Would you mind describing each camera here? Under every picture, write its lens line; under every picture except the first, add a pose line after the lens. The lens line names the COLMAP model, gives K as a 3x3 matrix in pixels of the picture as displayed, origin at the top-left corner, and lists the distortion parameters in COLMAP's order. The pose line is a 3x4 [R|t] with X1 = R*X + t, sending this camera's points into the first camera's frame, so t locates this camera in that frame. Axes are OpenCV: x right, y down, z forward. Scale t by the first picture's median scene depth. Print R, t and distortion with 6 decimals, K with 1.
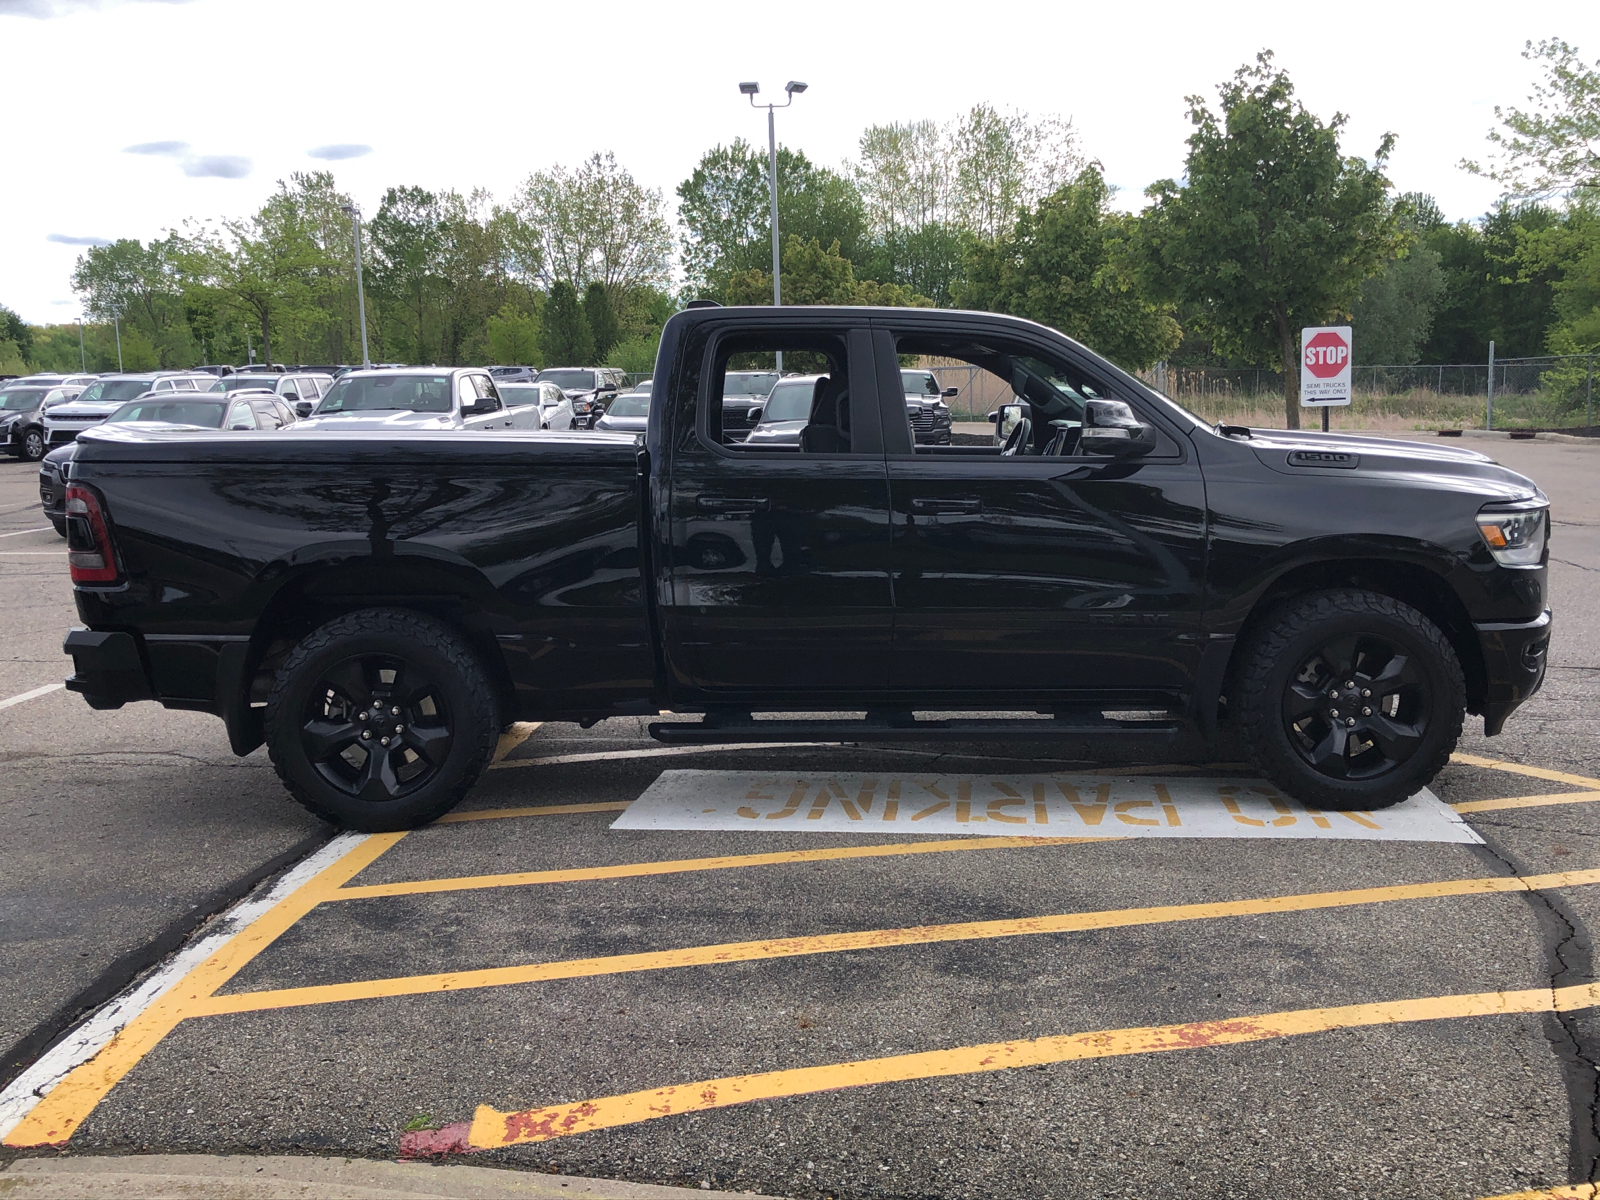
lens RADIAL K [[1623.6, 0, 798.3], [0, 1623.6, 518.6], [0, 0, 1]] dist [0.035110, -0.087357]
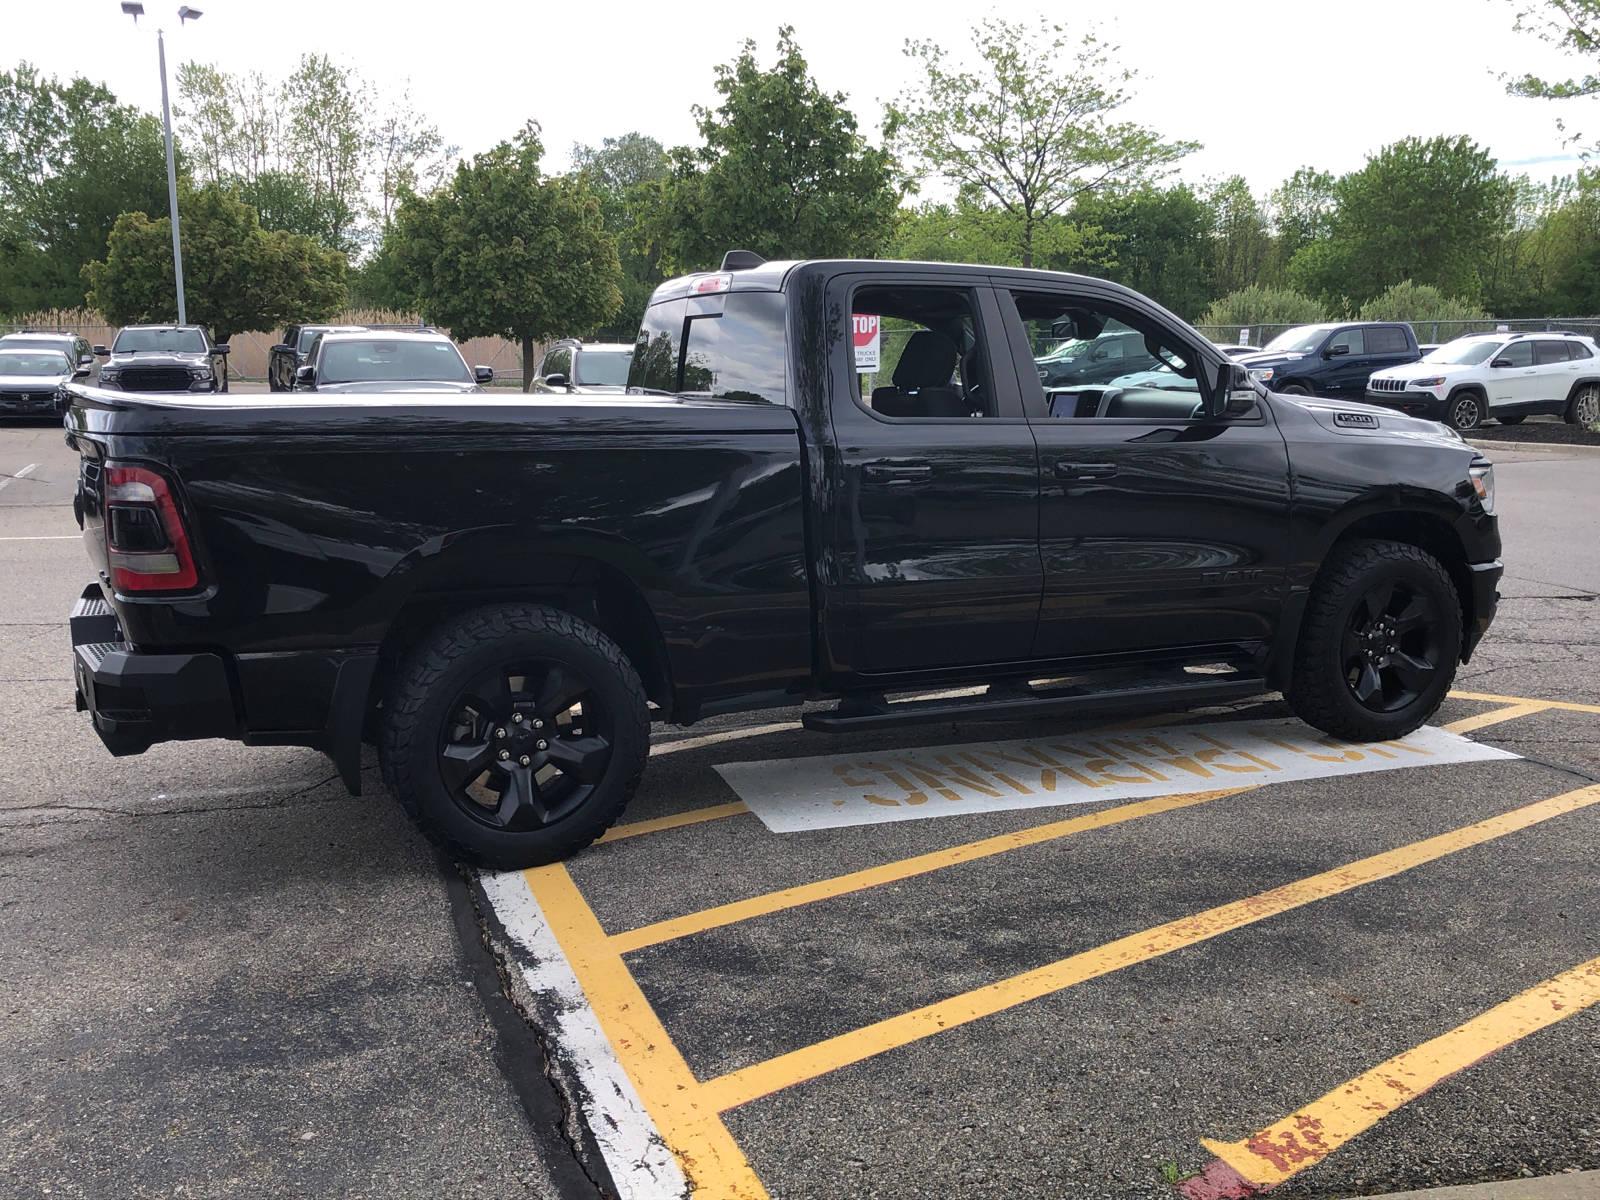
lens RADIAL K [[1623.6, 0, 798.3], [0, 1623.6, 518.6], [0, 0, 1]] dist [0.035110, -0.087357]
pose [[0.903010, -0.028957, 0.428642, -0.481139], [0.019442, 0.999458, 0.026560, -0.008719], [-0.429179, -0.015650, 0.903084, 0.175455]]
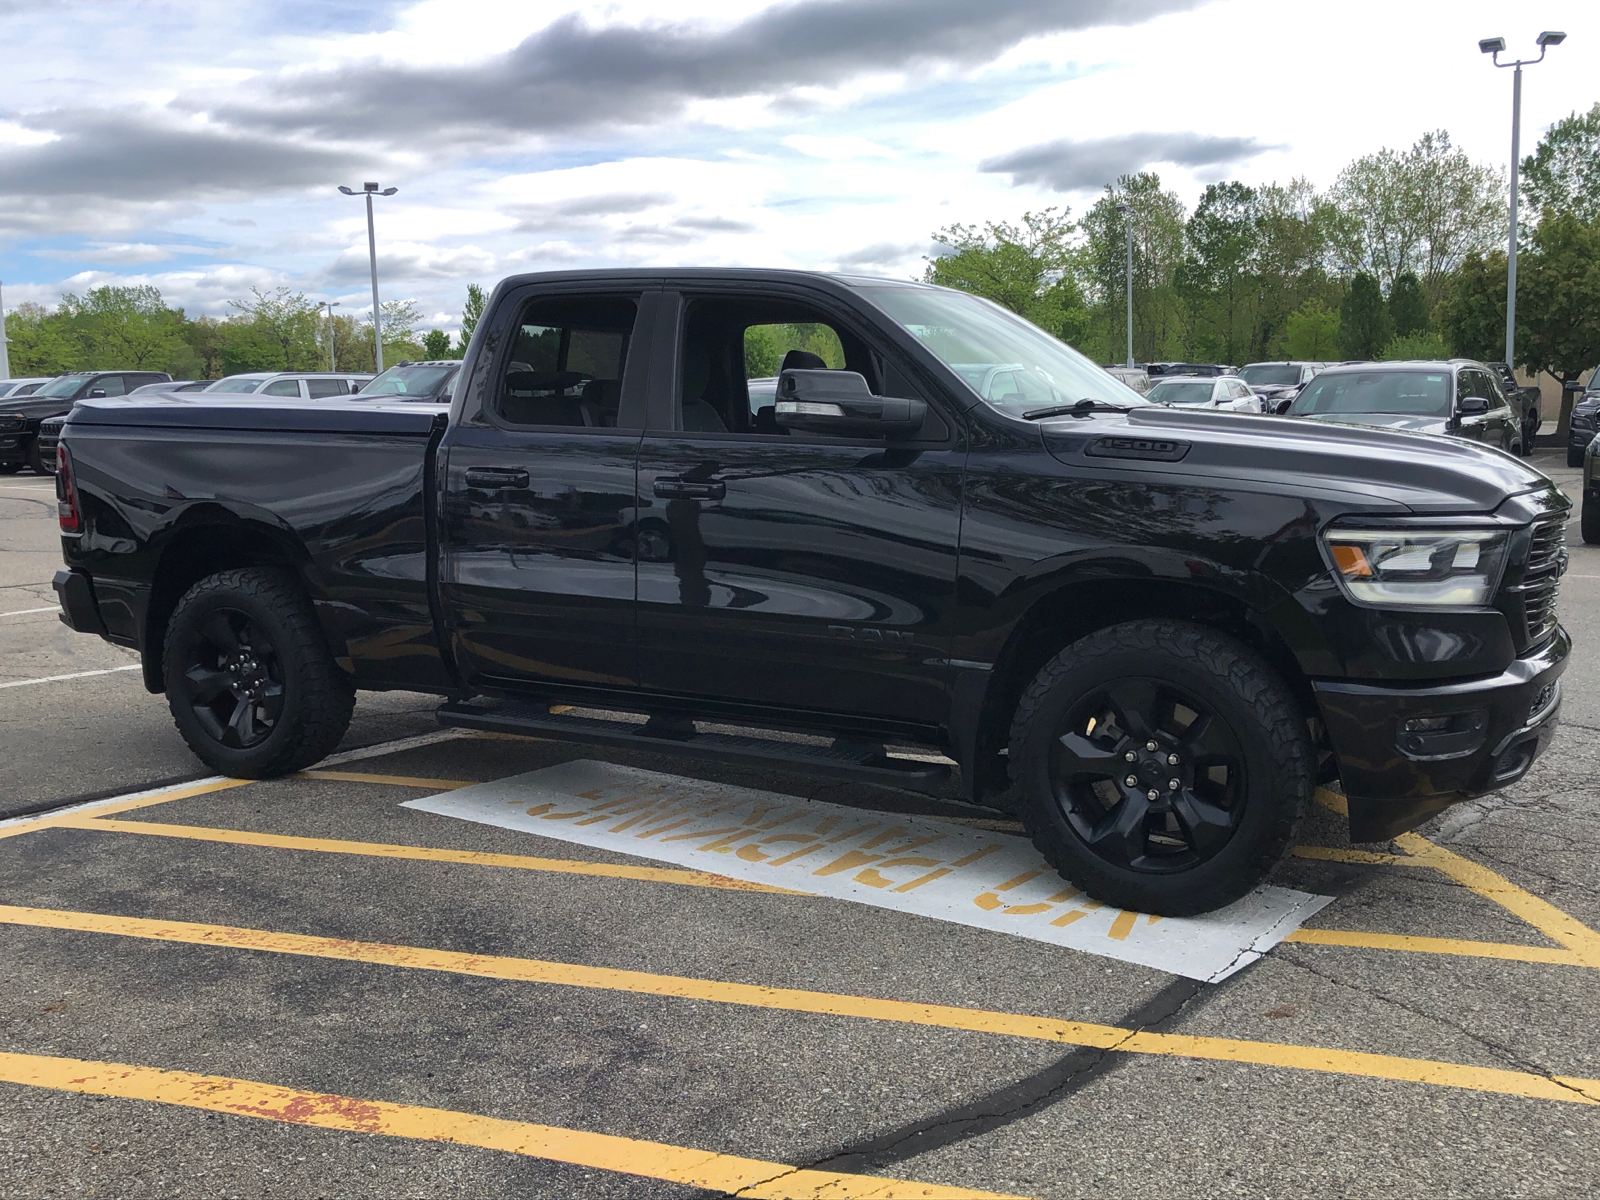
lens RADIAL K [[1623.6, 0, 798.3], [0, 1623.6, 518.6], [0, 0, 1]] dist [0.035110, -0.087357]
pose [[0.858302, 0.043248, -0.511319, 0.581562], [-0.043905, 0.998977, 0.010795, -0.004602], [0.511263, 0.013184, 0.859323, 0.267377]]
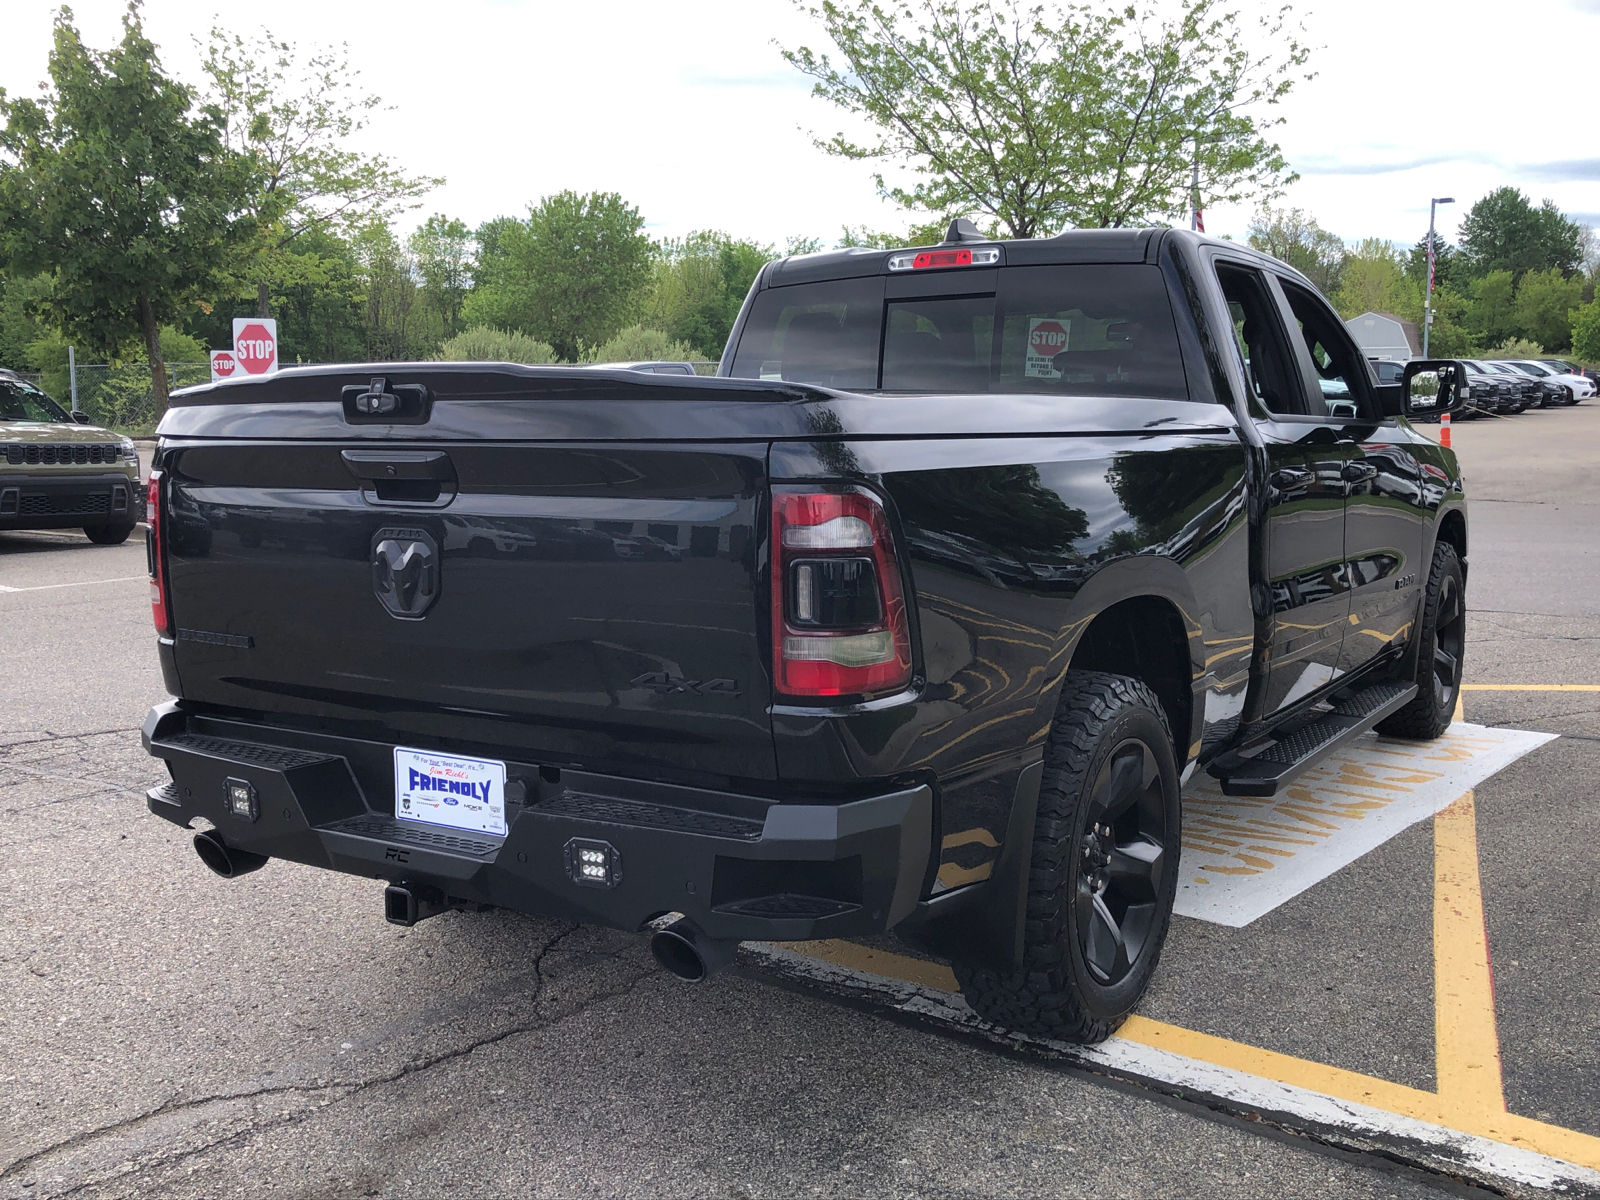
lens RADIAL K [[1623.6, 0, 798.3], [0, 1623.6, 518.6], [0, 0, 1]] dist [0.035110, -0.087357]
pose [[0.549025, -0.045253, 0.834580, -0.816105], [0.053698, 0.998380, 0.018809, -0.019113], [-0.834079, 0.034488, 0.550566, 0.737090]]
